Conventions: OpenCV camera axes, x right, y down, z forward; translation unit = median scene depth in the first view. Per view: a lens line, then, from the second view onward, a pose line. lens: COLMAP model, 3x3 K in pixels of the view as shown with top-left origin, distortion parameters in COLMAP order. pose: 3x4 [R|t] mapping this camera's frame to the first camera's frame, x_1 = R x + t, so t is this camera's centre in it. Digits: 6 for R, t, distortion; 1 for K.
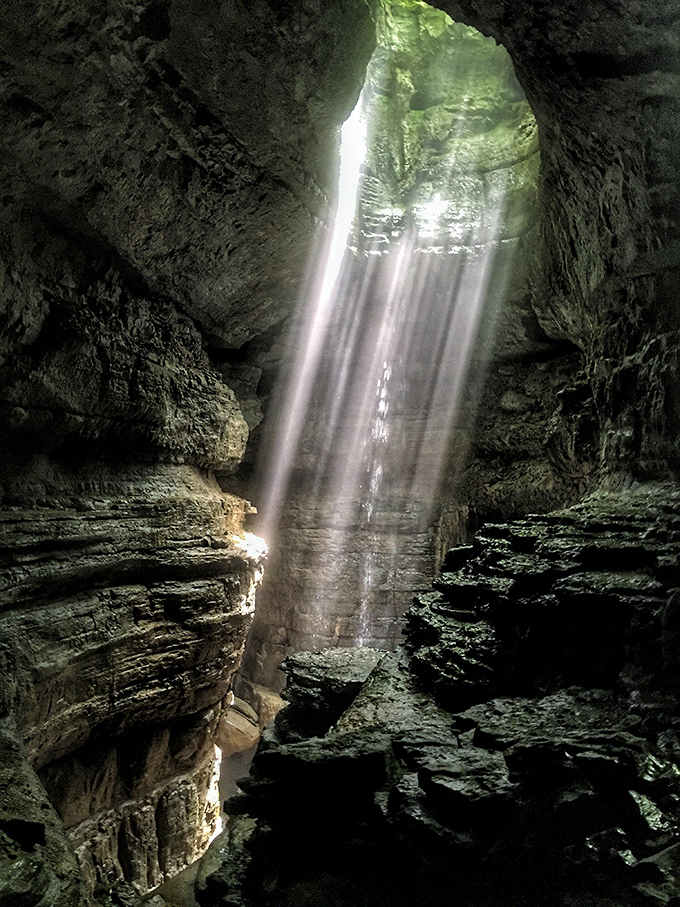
lens RADIAL K [[767.1, 0, 343.6], [0, 767.1, 452.1], [0, 0, 1]] dist [0.021158, -0.010773]
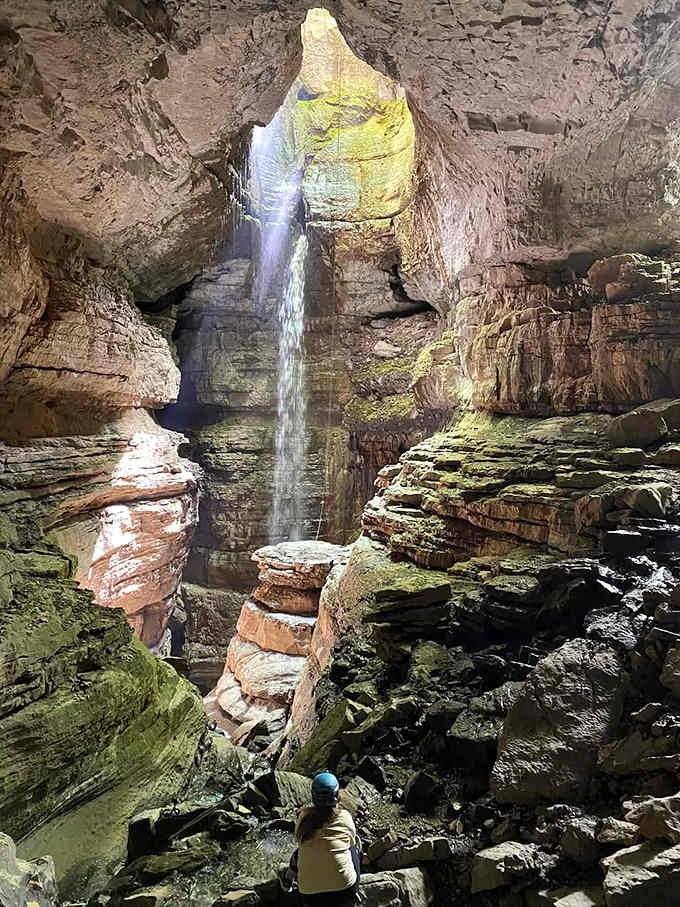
lens RADIAL K [[682.3, 0, 341.7], [0, 682.3, 456.1], [0, 0, 1]] dist [0.023116, -0.016076]
pose [[0.973529, -0.037618, 0.225446, -0.147131], [0.010396, 0.992630, 0.120740, -0.035323], [-0.228327, -0.115200, 0.966745, -0.142135]]
